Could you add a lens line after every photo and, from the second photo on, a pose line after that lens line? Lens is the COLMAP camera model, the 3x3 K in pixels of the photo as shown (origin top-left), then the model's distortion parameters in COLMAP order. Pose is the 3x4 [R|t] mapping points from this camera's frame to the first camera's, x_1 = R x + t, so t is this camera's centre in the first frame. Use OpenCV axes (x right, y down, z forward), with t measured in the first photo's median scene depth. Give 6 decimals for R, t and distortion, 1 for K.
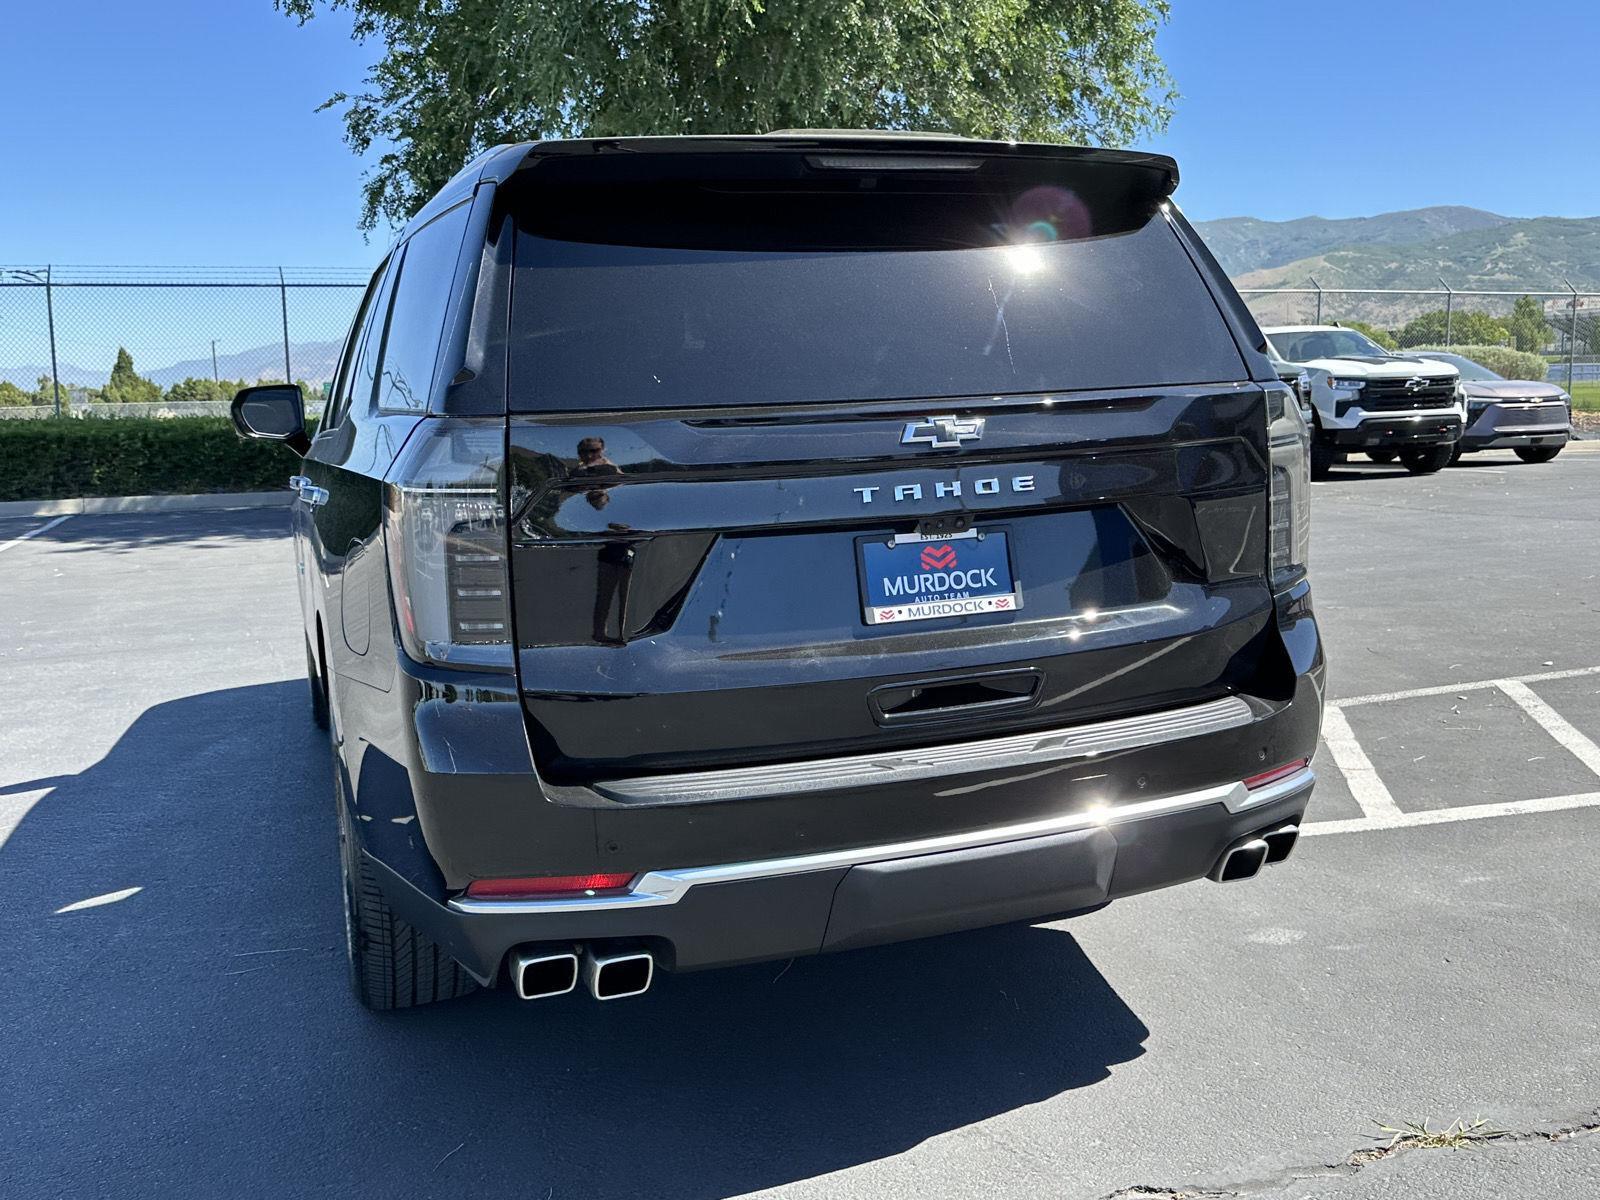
lens RADIAL K [[1372.9, 0, 801.7], [0, 1372.9, 597.1], [0, 0, 1]] dist [0.102376, -0.162441]
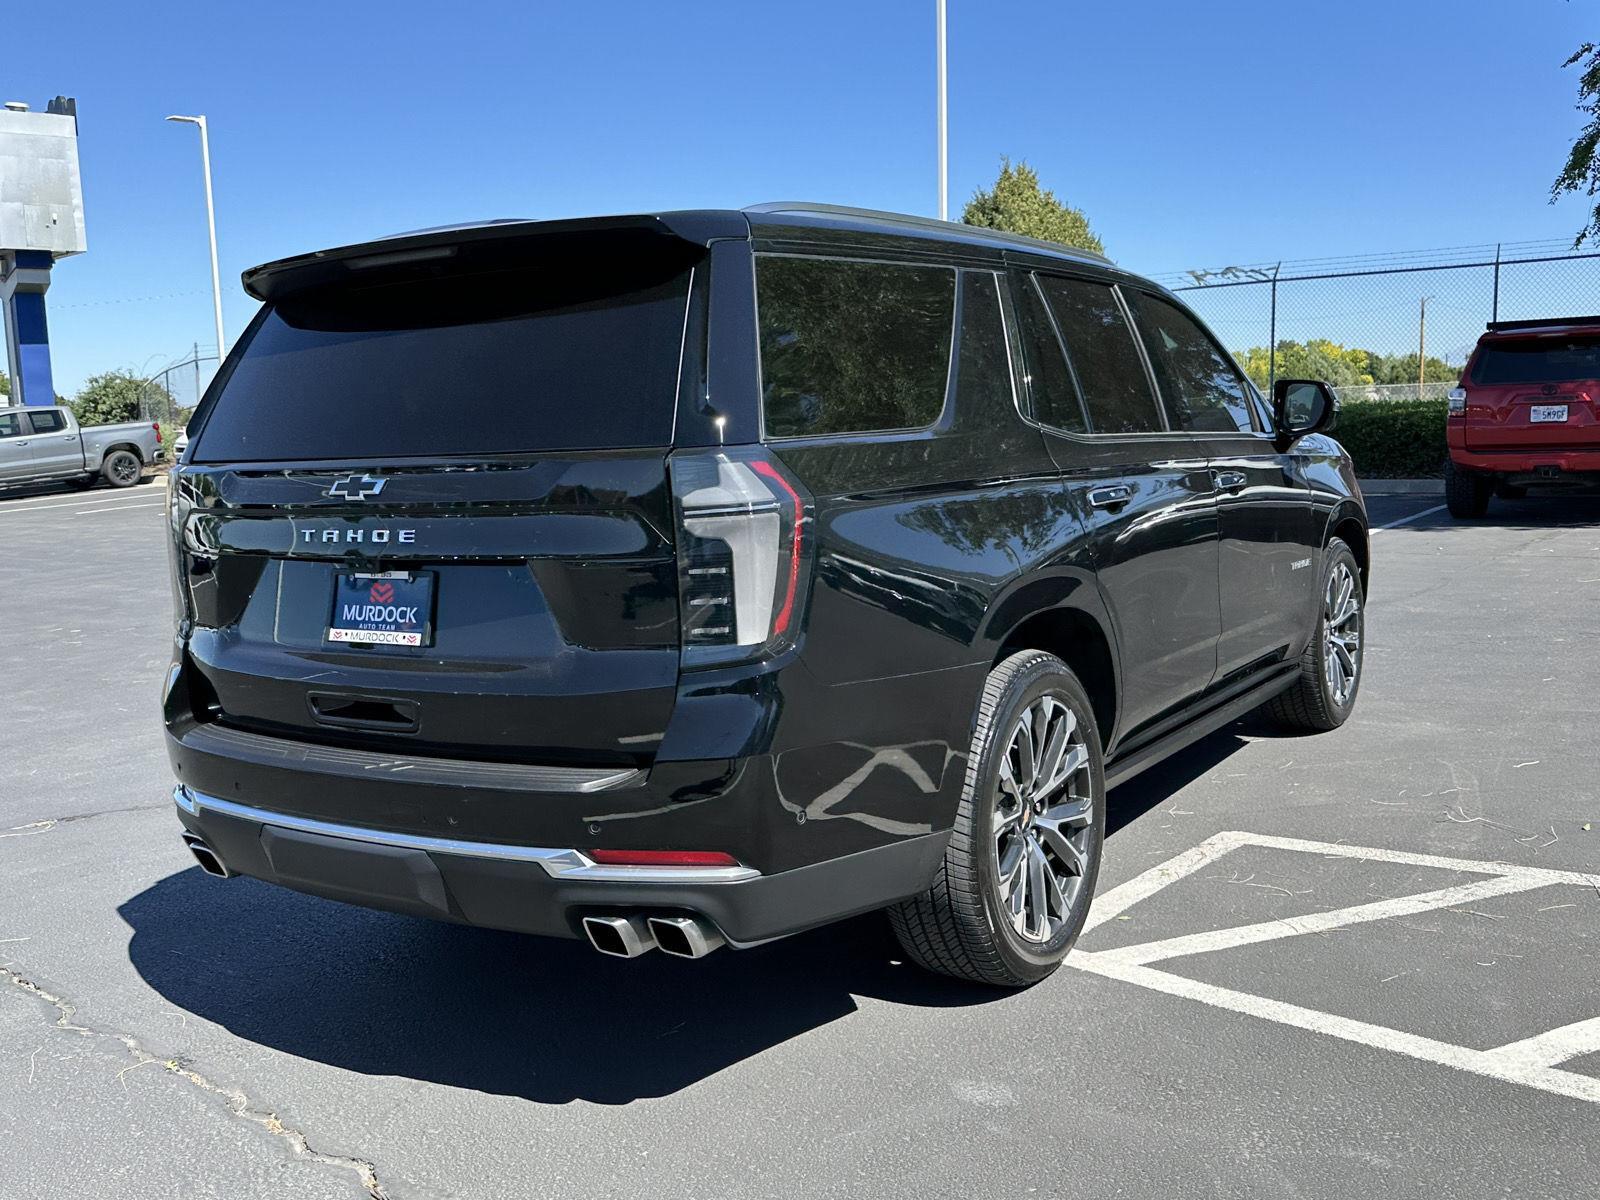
lens RADIAL K [[1372.9, 0, 813.1], [0, 1372.9, 601.2], [0, 0, 1]] dist [0.102376, -0.162441]
pose [[0.638152, 0.111383, -0.761811, 1.237592], [-0.097862, 0.993189, 0.063236, -0.132989], [0.763665, 0.034198, 0.644706, 0.519083]]
